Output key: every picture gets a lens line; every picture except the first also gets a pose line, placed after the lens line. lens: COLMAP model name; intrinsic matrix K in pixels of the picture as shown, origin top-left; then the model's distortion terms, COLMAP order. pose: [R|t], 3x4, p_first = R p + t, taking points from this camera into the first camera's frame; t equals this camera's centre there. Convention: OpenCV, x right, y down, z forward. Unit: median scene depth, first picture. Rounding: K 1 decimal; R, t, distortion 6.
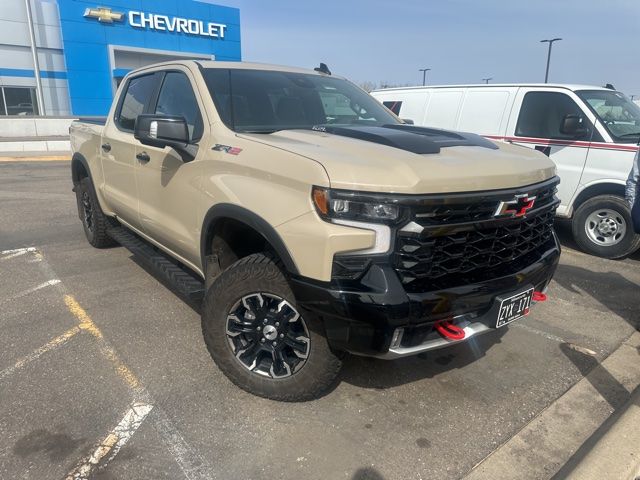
lens RADIAL K [[452.1, 0, 316.7], [0, 452.1, 237.6], [0, 0, 1]] dist [0.043540, -0.056843]
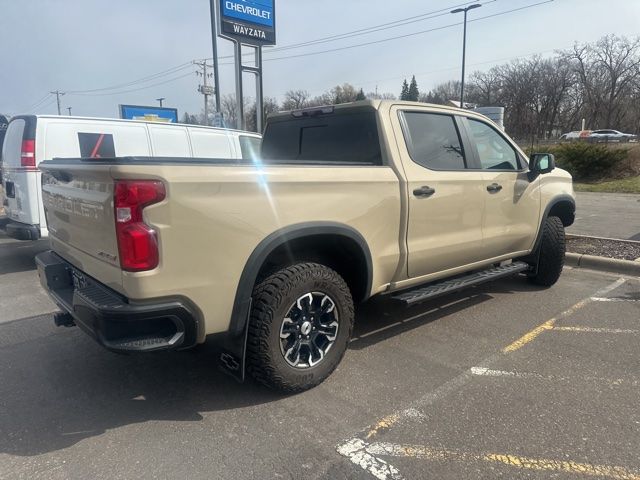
lens RADIAL K [[452.1, 0, 322.1], [0, 452.1, 244.8], [0, 0, 1]] dist [0.043540, -0.056843]
pose [[-0.071747, -0.196755, 0.977824, -1.992492], [0.249772, 0.945570, 0.208592, -0.511519], [-0.965643, 0.259199, -0.018698, 1.922955]]
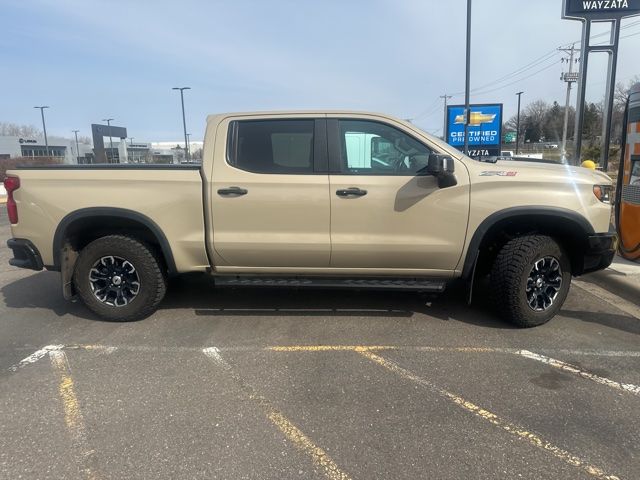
lens RADIAL K [[452.1, 0, 323.1], [0, 452.1, 243.2], [0, 0, 1]] dist [0.043540, -0.056843]
pose [[0.673294, -0.161136, 0.721603, -1.618394], [0.211999, 0.977057, 0.020373, -0.114799], [-0.708330, 0.139262, 0.692008, 0.363972]]
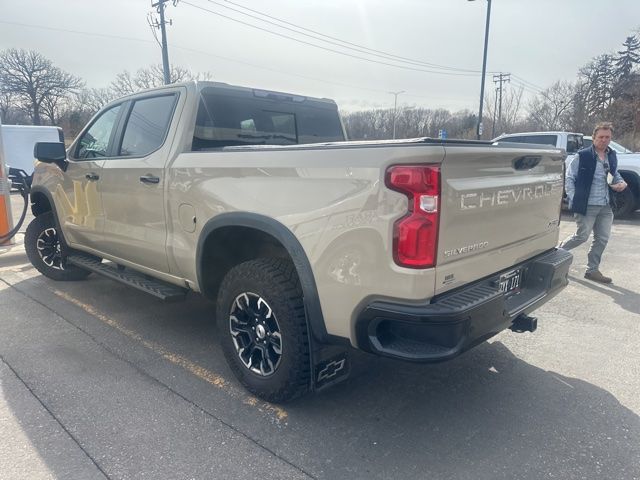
lens RADIAL K [[452.1, 0, 322.5], [0, 452.1, 244.4], [0, 0, 1]] dist [0.043540, -0.056843]
pose [[-0.988506, 0.011825, -0.150720, -0.412675], [-0.053901, 0.903855, 0.424430, -0.799211], [0.141248, 0.427676, -0.892828, 3.221454]]
